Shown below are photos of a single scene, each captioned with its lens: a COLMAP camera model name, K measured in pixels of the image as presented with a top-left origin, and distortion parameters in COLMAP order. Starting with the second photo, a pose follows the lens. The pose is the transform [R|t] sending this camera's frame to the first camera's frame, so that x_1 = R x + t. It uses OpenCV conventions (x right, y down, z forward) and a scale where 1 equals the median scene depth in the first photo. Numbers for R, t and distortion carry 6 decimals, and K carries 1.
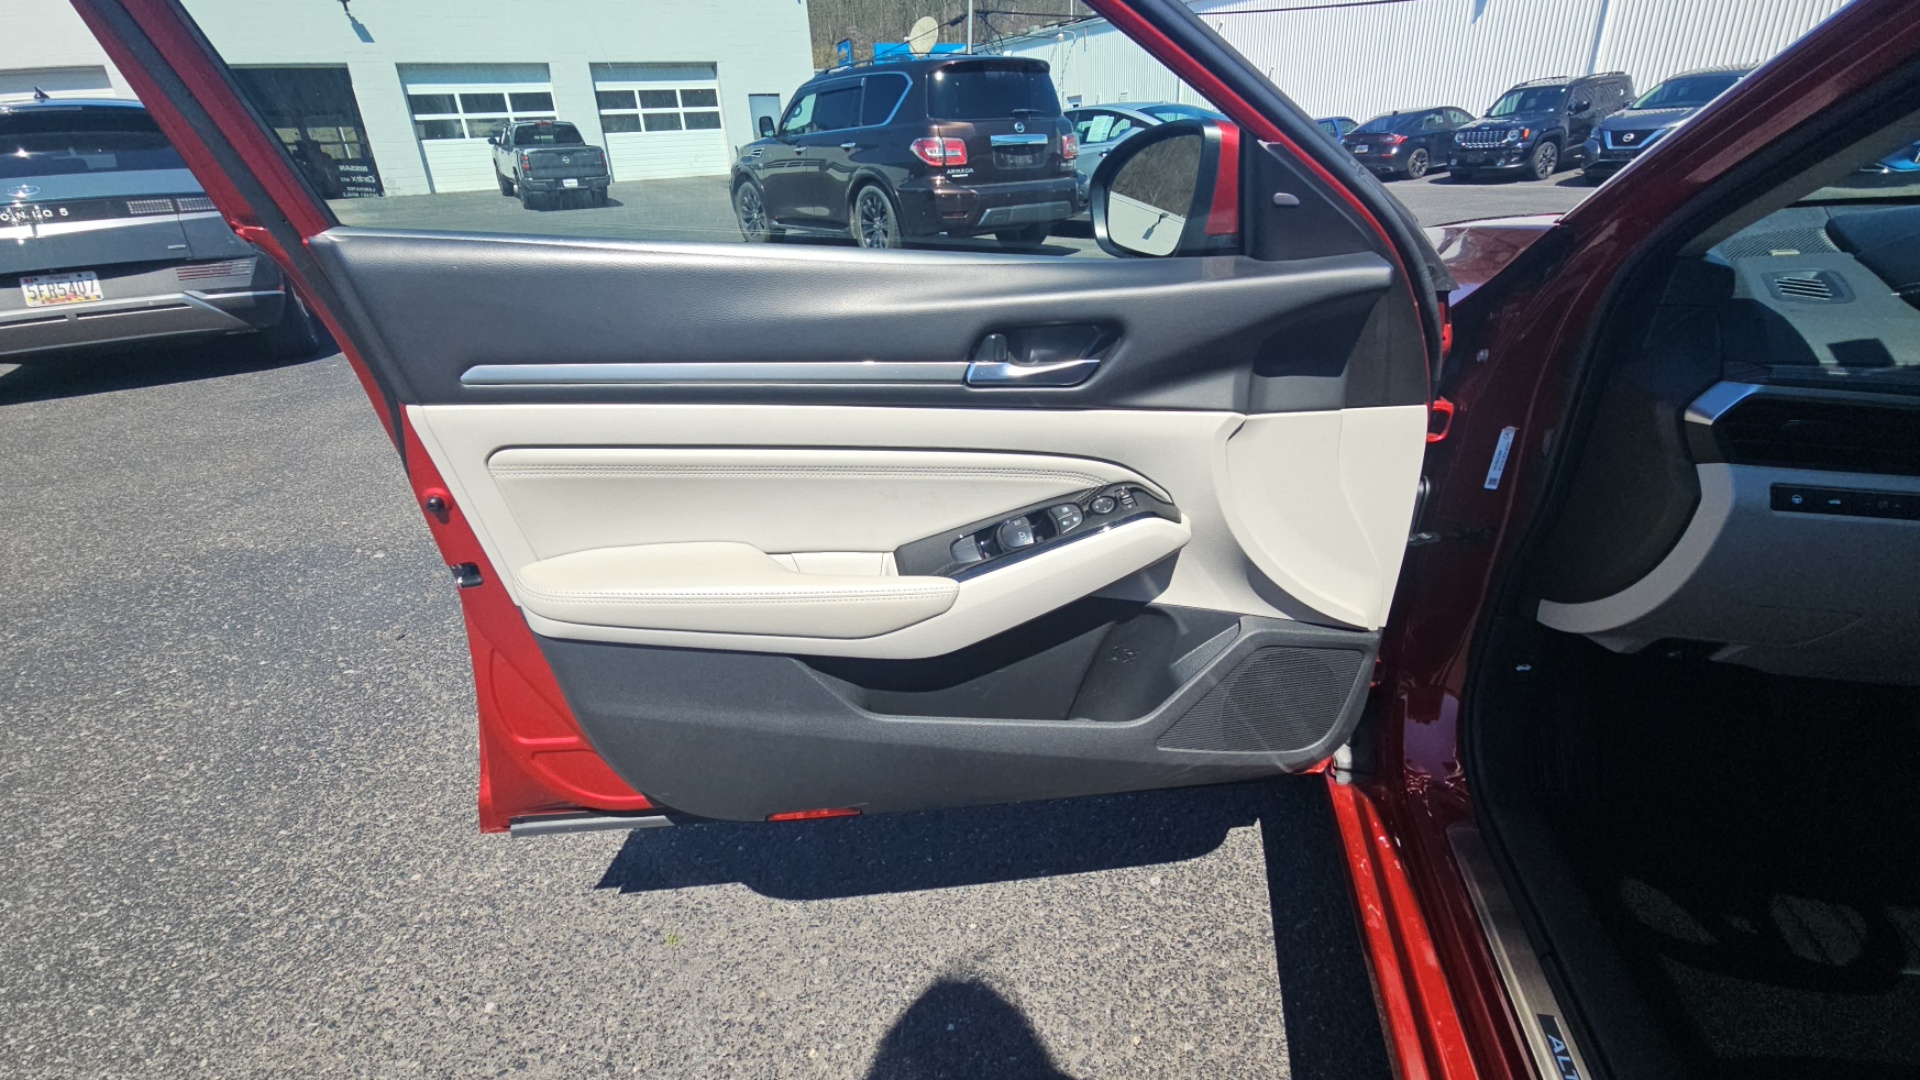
lens RADIAL K [[859.5, 0, 957.4], [0, 859.5, 534.3], [0, 0, 1]] dist [0.012472, -0.007048]
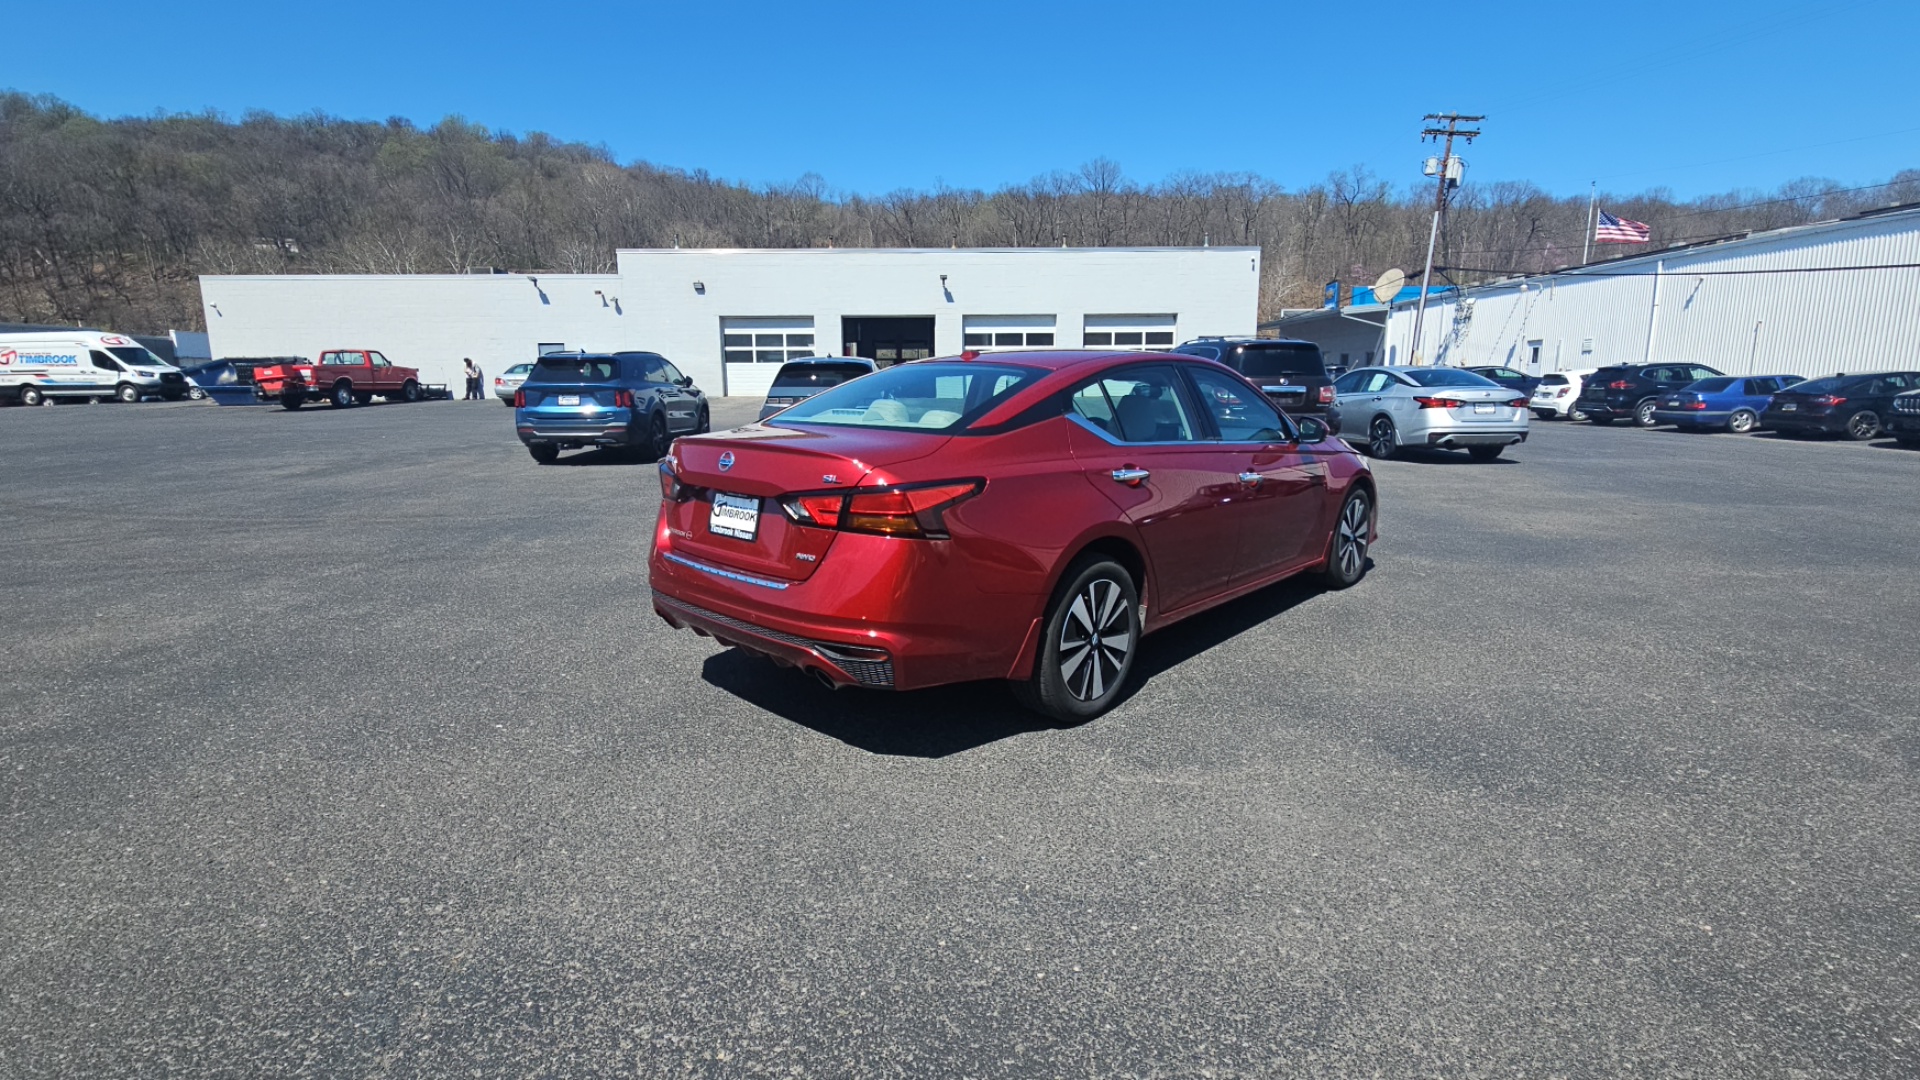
lens RADIAL K [[859.5, 0, 957.4], [0, 859.5, 534.3], [0, 0, 1]] dist [0.012472, -0.007048]
pose [[0.862677, 0.135500, -0.487266, 0.159266], [-0.242467, 0.956311, -0.163340, 0.089086], [0.443845, 0.259055, 0.857842, -0.245232]]
